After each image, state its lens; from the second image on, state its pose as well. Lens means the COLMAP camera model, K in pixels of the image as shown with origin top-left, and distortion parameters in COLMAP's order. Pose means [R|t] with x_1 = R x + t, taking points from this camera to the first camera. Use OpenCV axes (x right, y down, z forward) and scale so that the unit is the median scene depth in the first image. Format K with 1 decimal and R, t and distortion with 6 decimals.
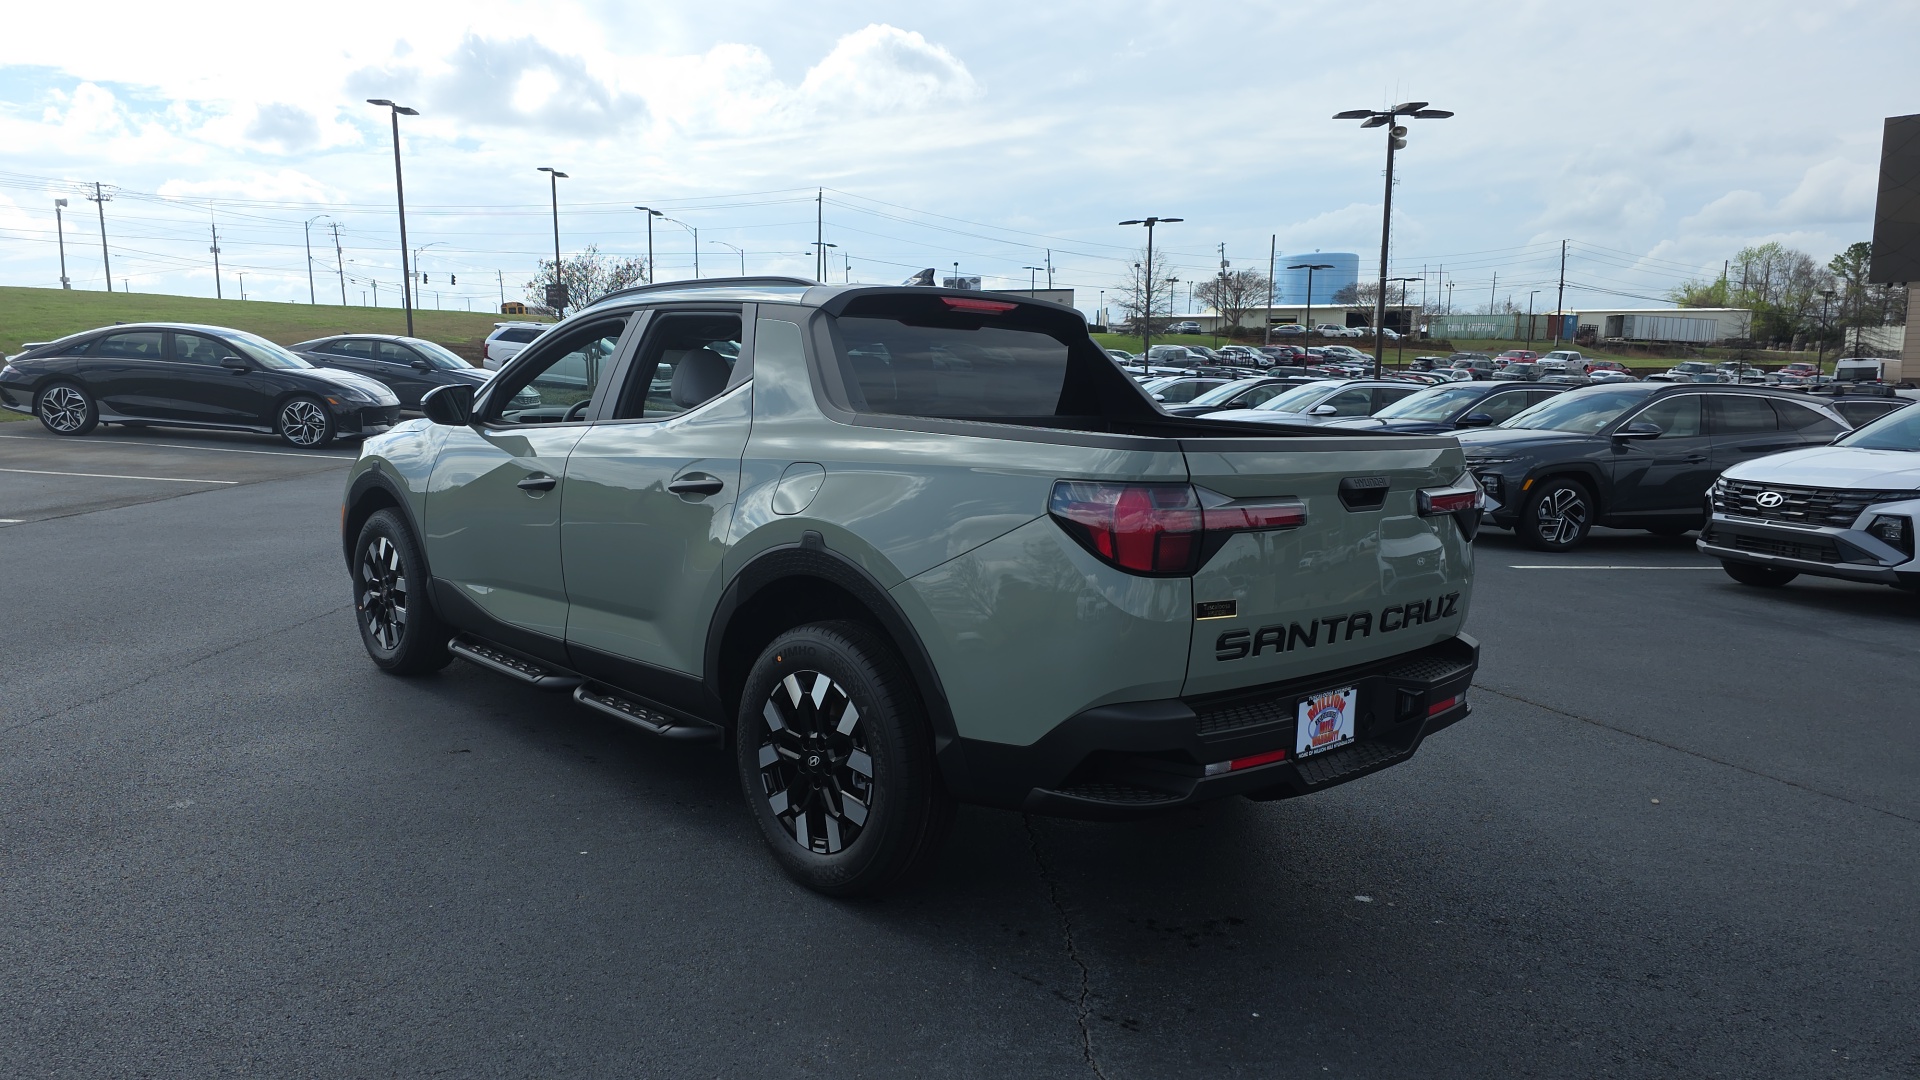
lens RADIAL K [[1342.3, 0, 964.7], [0, 1342.3, 600.9], [0, 0, 1]] dist [0.053582, -0.068008]
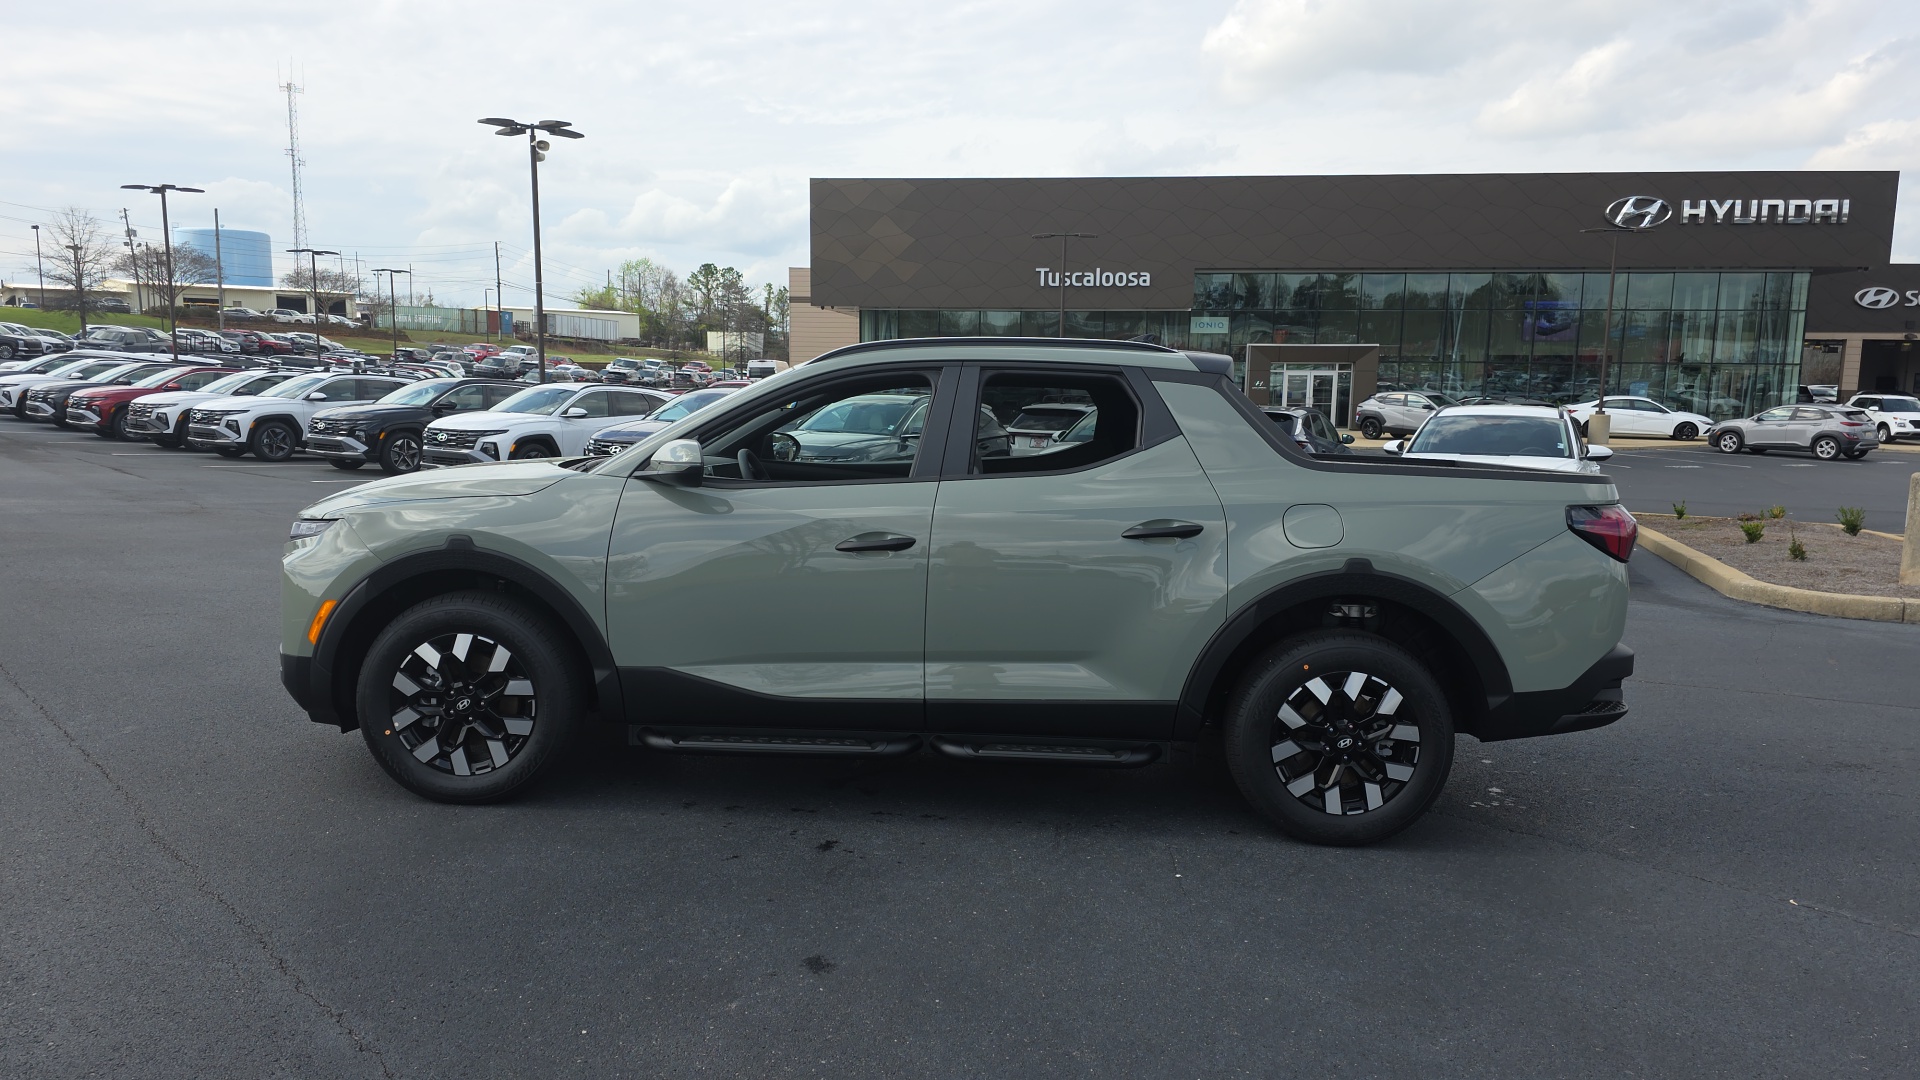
lens RADIAL K [[1305.1, 0, 981.3], [0, 1305.1, 564.5], [0, 0, 1]] dist [0.003886, -0.003911]
pose [[0.664648, -0.096291, 0.740926, -0.111938], [0.103315, 0.993979, 0.036500, -0.011478], [-0.739979, 0.052289, 0.670594, 0.039051]]
